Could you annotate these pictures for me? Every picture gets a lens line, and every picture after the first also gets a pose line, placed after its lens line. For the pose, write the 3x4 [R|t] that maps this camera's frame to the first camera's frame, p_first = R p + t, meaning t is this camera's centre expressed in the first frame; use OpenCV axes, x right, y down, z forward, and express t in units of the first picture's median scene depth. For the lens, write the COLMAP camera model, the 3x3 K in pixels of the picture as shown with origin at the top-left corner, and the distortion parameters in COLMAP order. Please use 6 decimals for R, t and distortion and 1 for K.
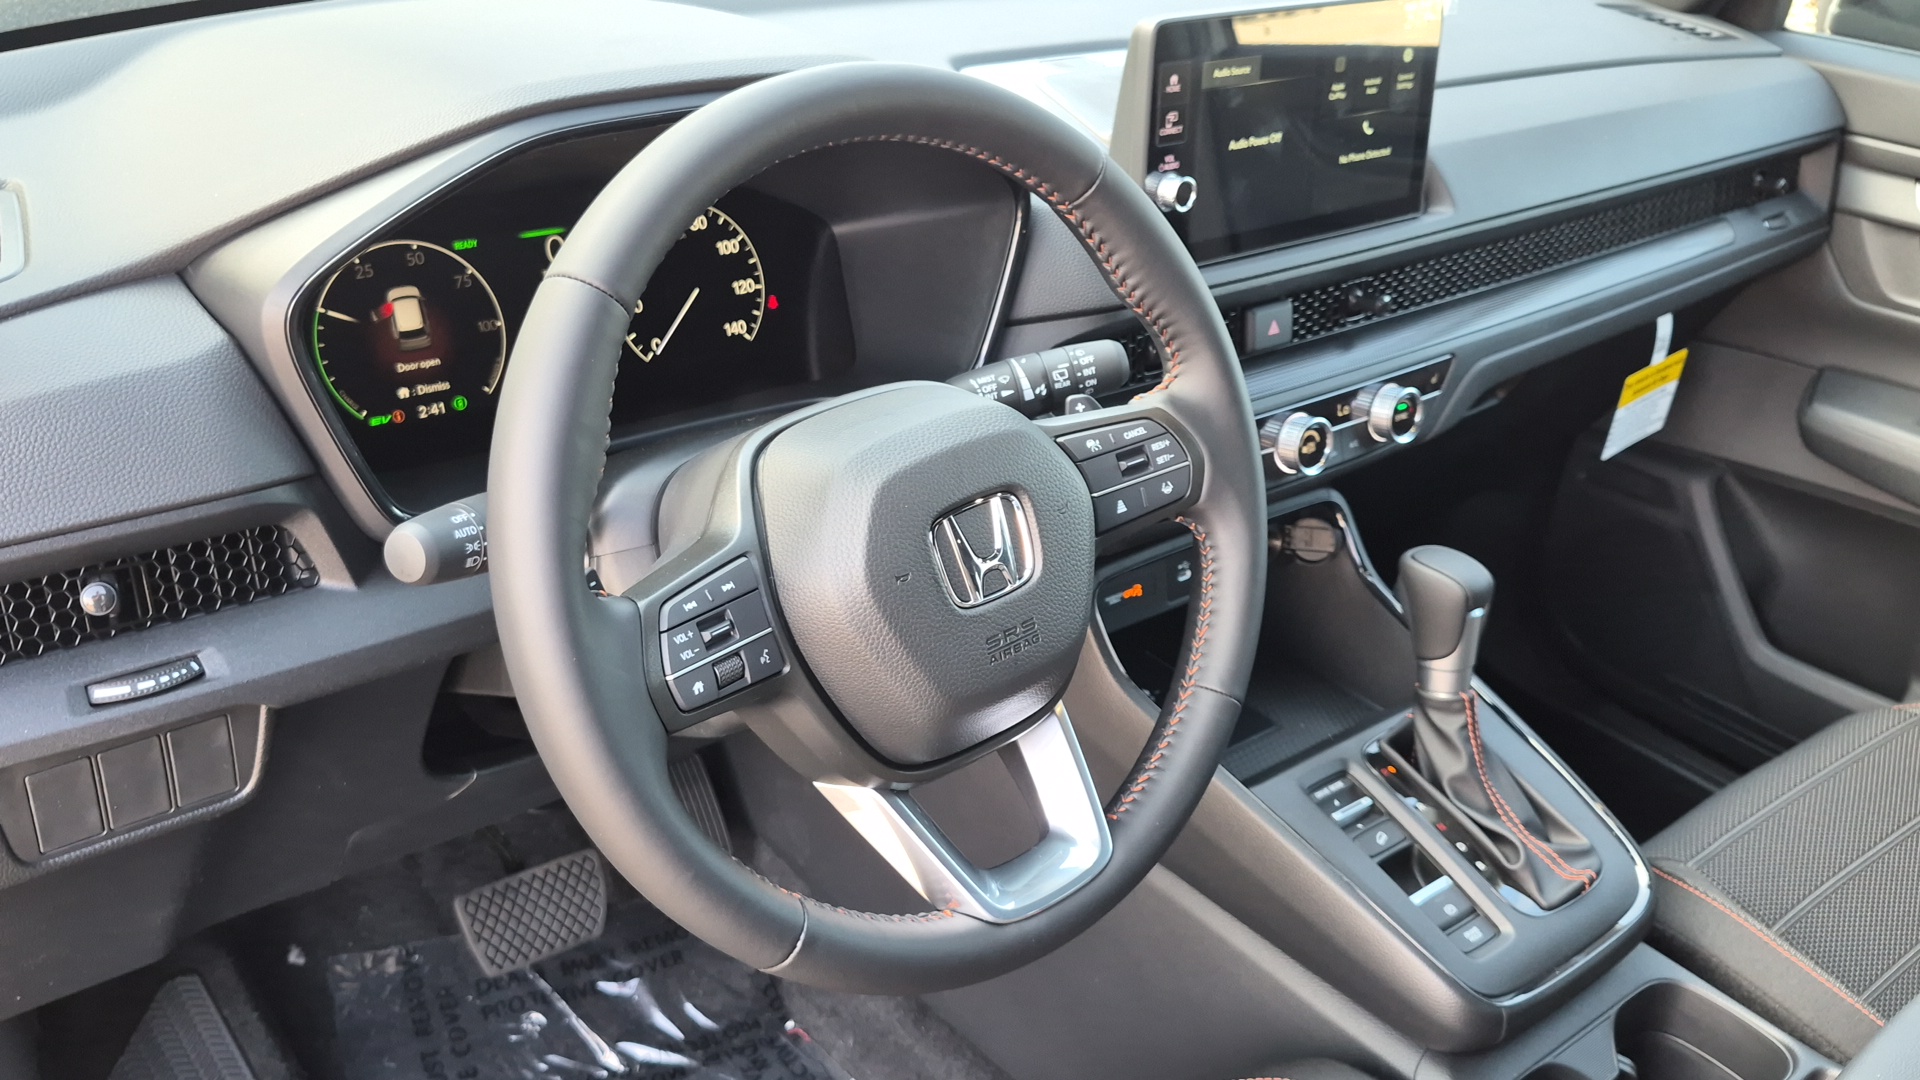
lens RADIAL K [[1738.2, 0, 963.8], [0, 1738.2, 549.4], [0, 0, 1]] dist [0.074331, -0.007451]
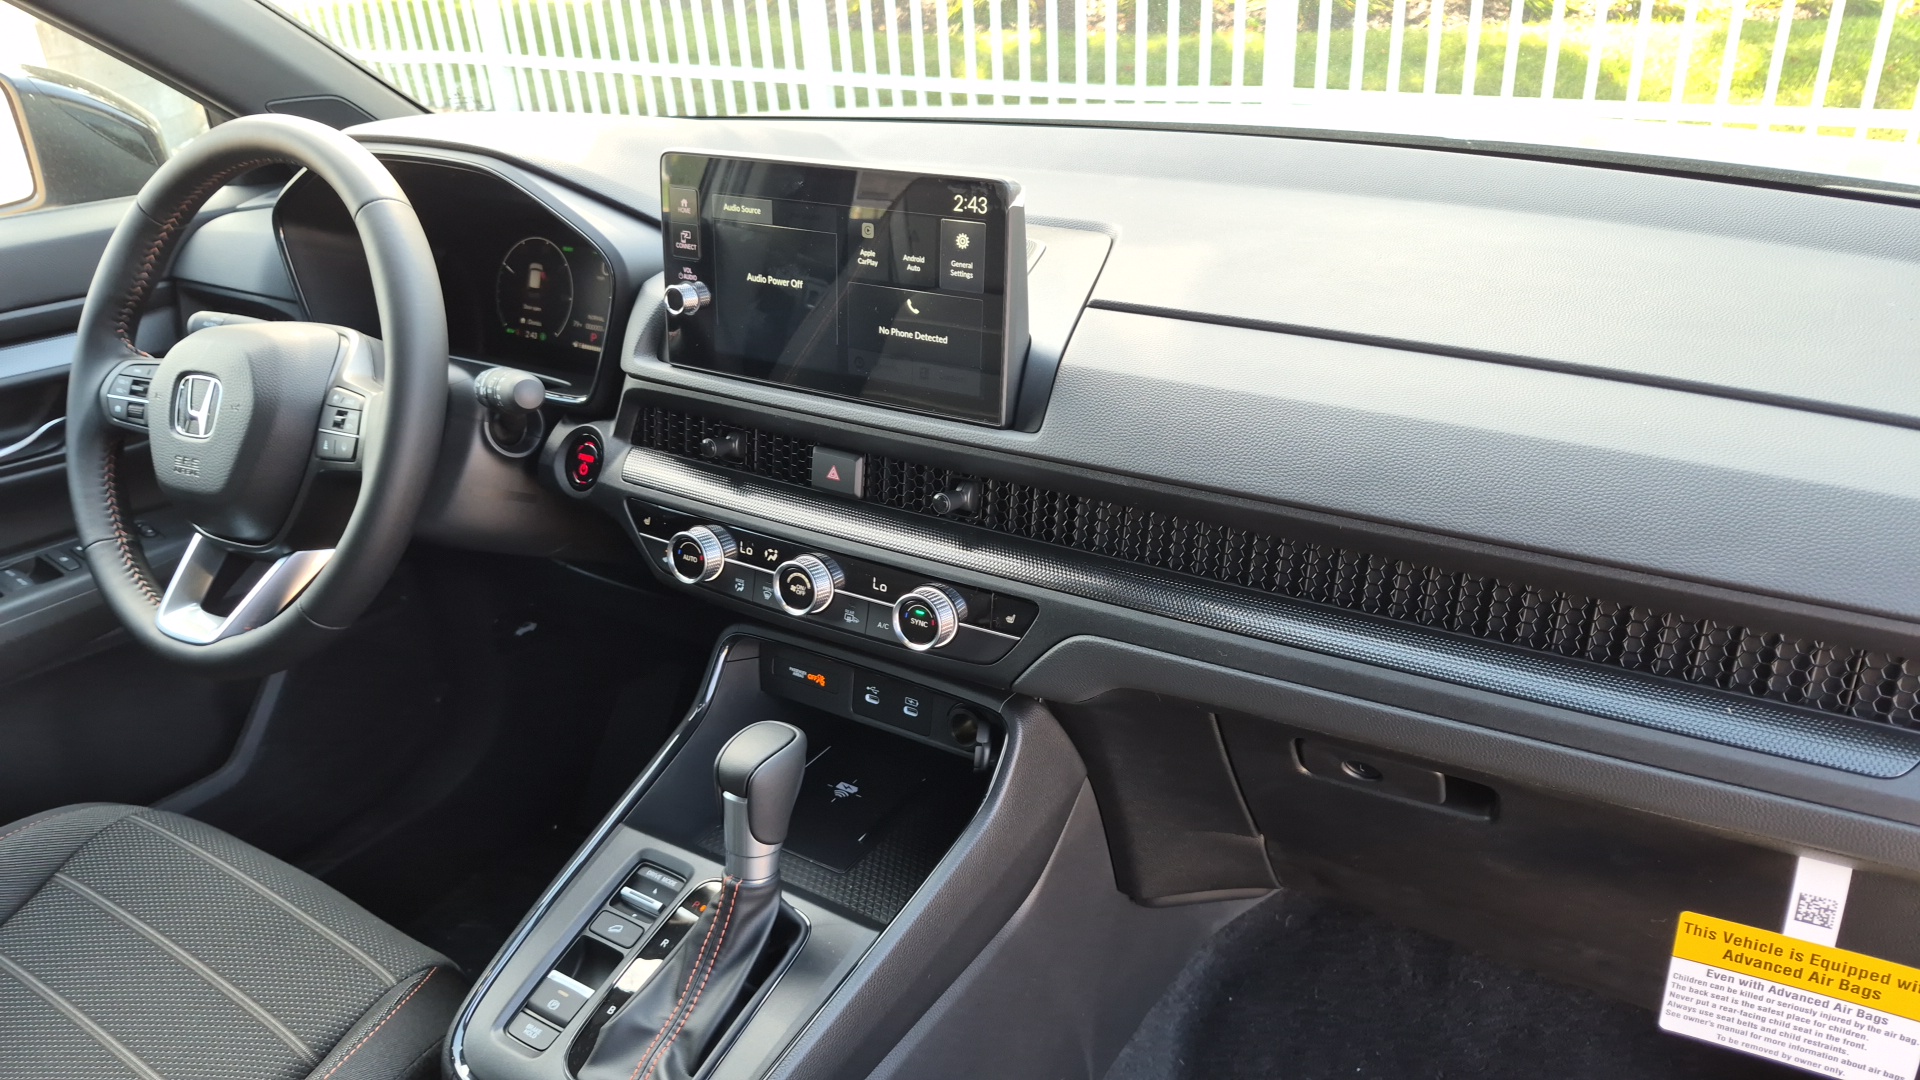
lens RADIAL K [[1327.5, 0, 972.5], [0, 1327.5, 530.8], [0, 0, 1]] dist [0.033176, -0.006281]
pose [[0.306581, 0.317604, -0.897293, 0.996522], [-0.401745, 0.897784, 0.180512, -0.294488], [0.862907, 0.305142, 0.402840, 0.829877]]
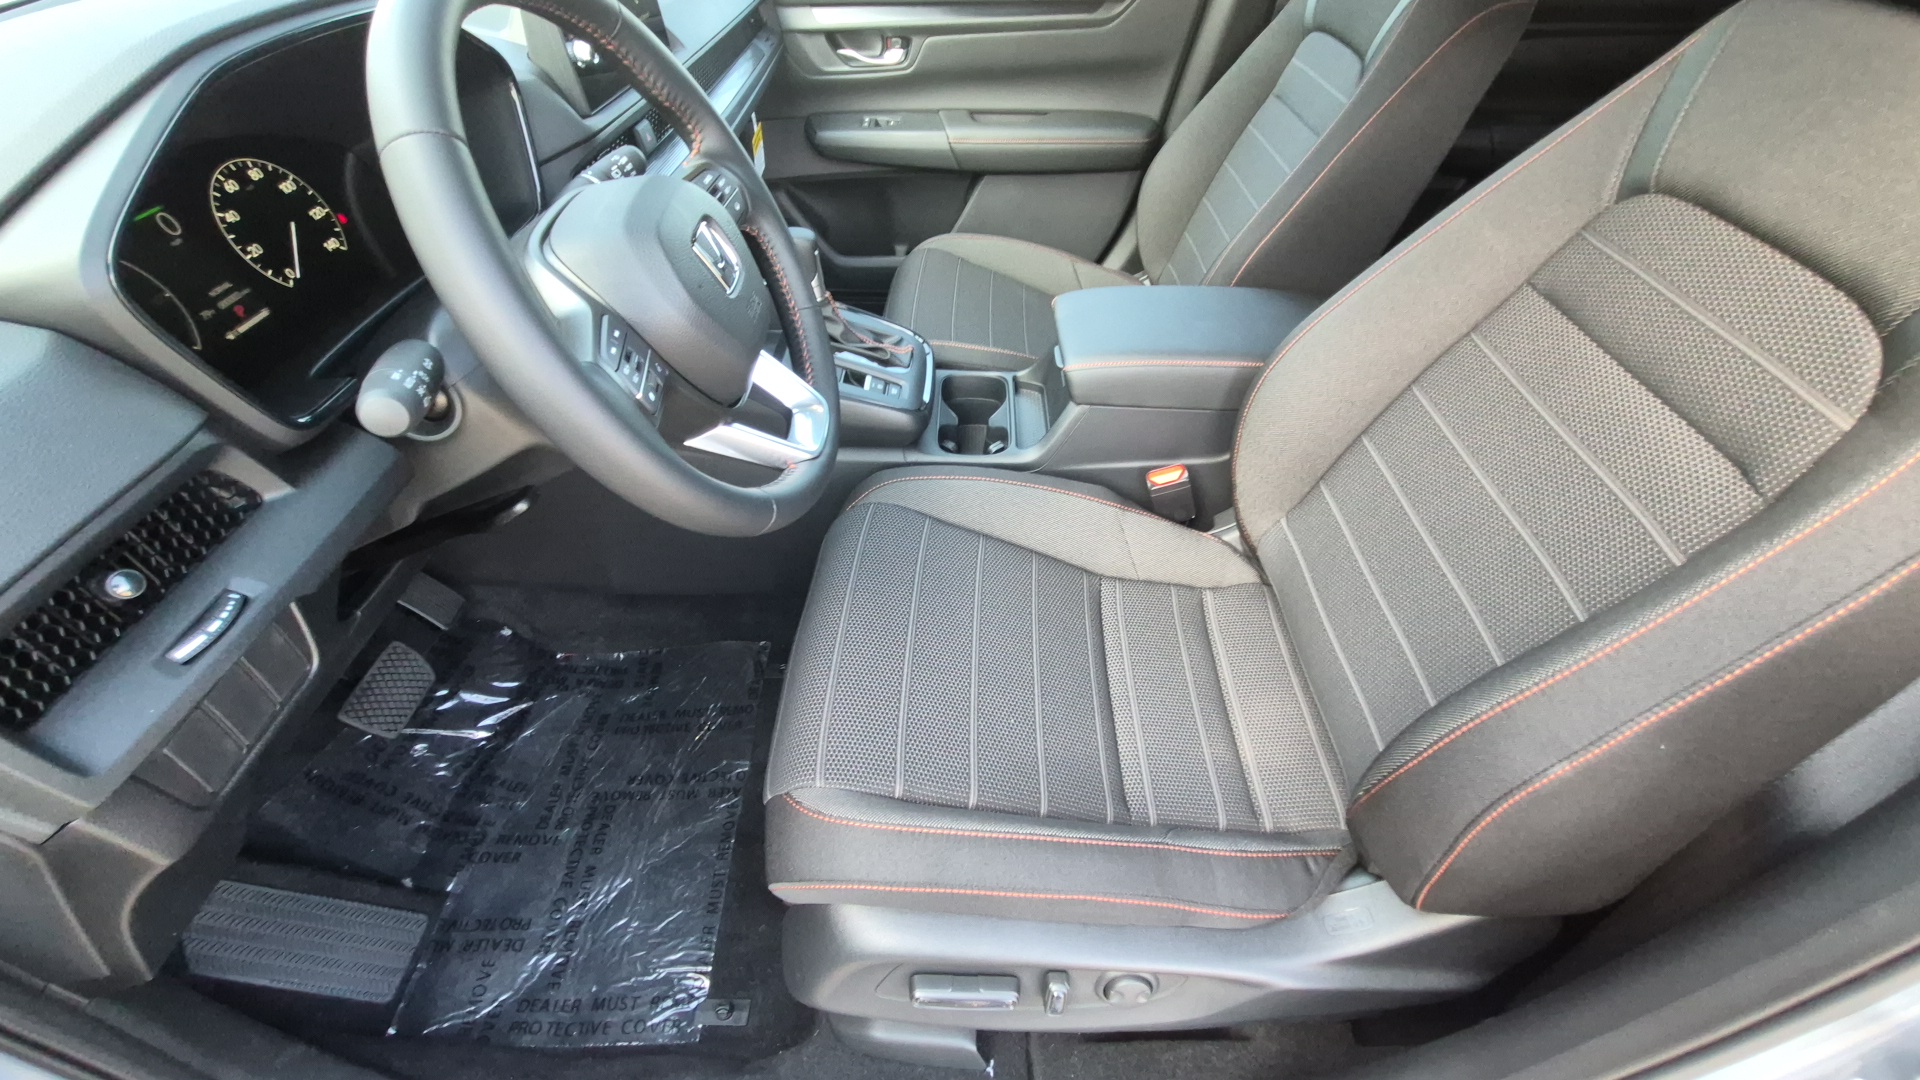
lens RADIAL K [[799.0, 0, 970.3], [0, 799.0, 537.2], [0, 0, 1]] dist [-0.013817, -0.001552]
pose [[0.650616, -0.553709, 0.519716, -0.264304], [0.379794, 0.829885, 0.408714, 0.001920], [-0.657613, -0.068531, 0.750232, 0.189252]]
